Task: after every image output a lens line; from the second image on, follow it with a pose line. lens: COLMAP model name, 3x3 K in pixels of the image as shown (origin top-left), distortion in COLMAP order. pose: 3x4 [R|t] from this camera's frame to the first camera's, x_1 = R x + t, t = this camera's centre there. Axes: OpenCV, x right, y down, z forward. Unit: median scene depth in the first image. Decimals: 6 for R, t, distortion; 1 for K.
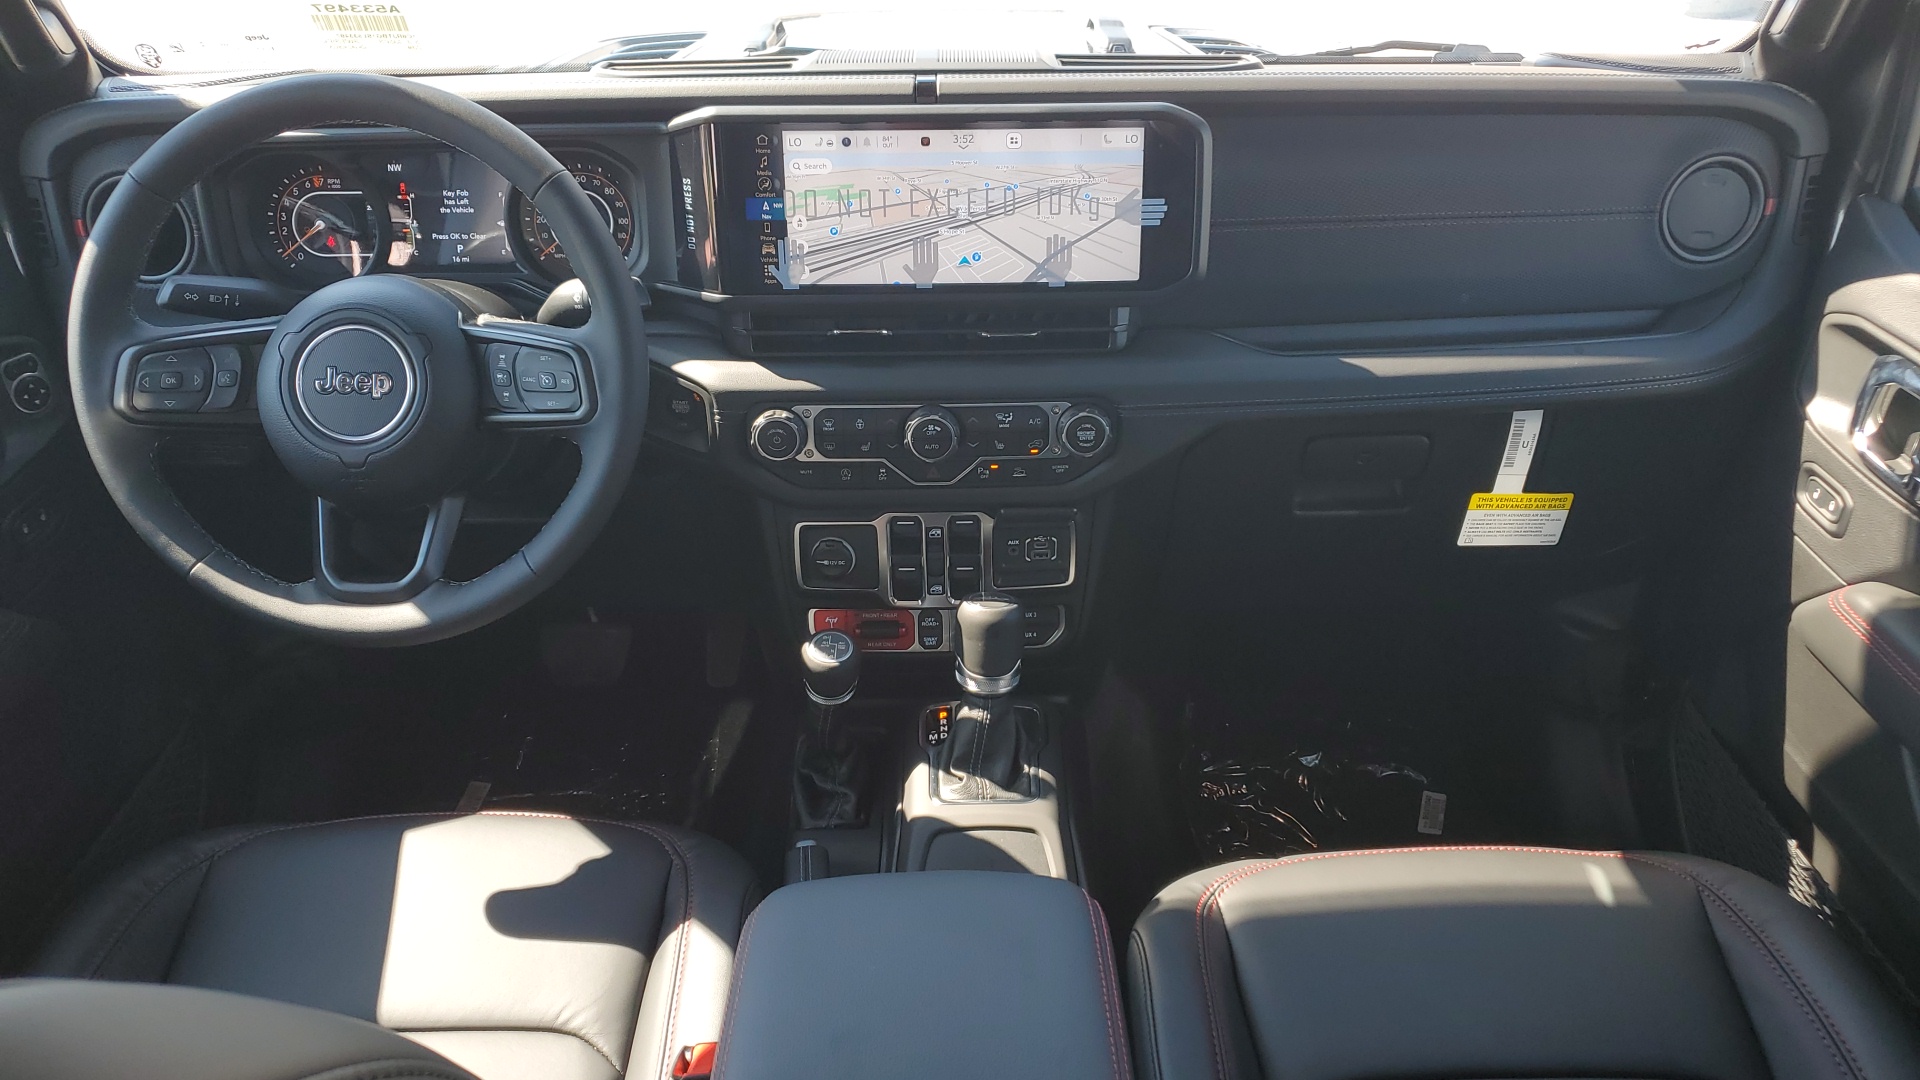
lens RADIAL K [[1541.6, 0, 972.6], [0, 1541.6, 544.0], [0, 0, 1]] dist [0.086301, -0.124151]
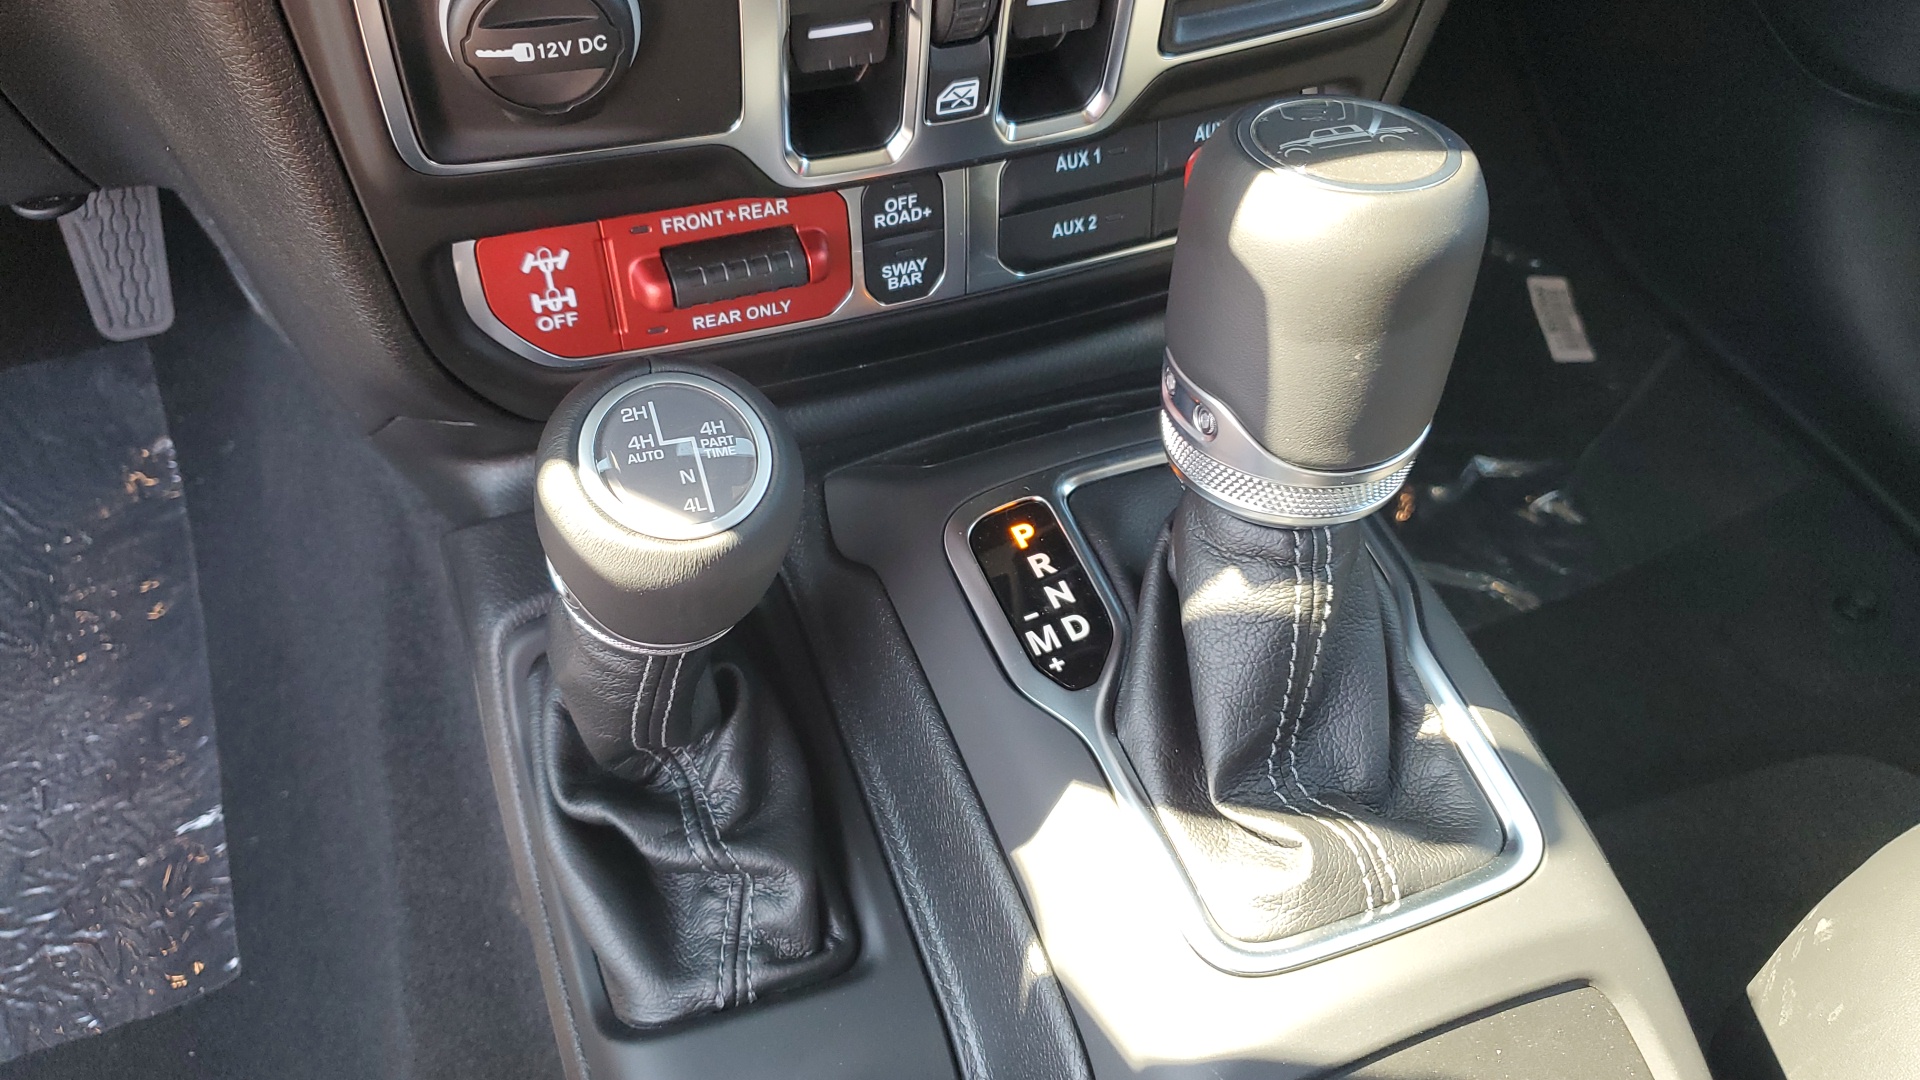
lens RADIAL K [[1541.6, 0, 989.1], [0, 1541.6, 569.8], [0, 0, 1]] dist [0.086301, -0.124151]
pose [[0.932055, -0.224469, 0.284406, -0.120571], [0.084340, 0.897820, 0.432211, -0.012688], [-0.352363, -0.378857, 0.855750, 0.810585]]
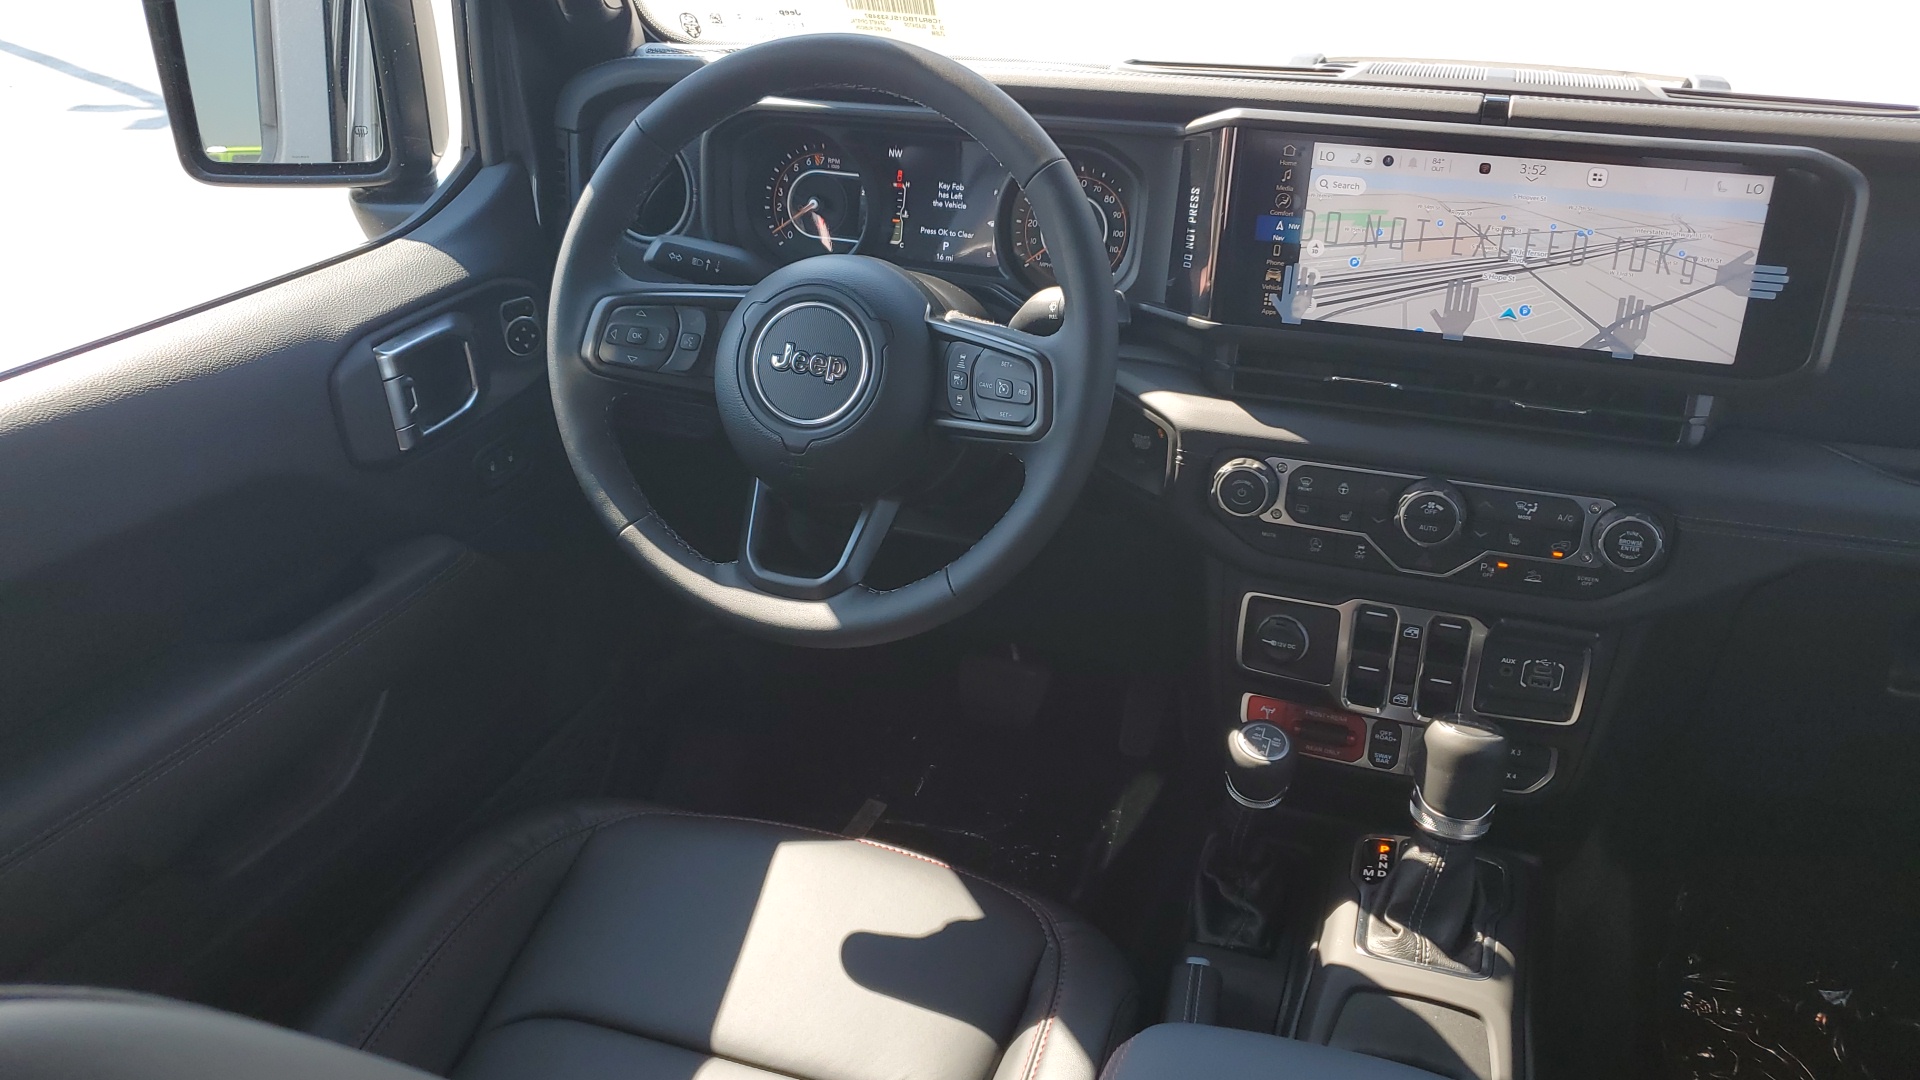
lens RADIAL K [[1541.6, 0, 973.1], [0, 1541.6, 544.9], [0, 0, 1]] dist [0.086301, -0.124151]
pose [[0.945270, 0.163076, -0.282614, -0.019971], [-0.175849, 0.984209, -0.020253, 0.005576], [0.274849, 0.068842, 0.959020, 0.127201]]
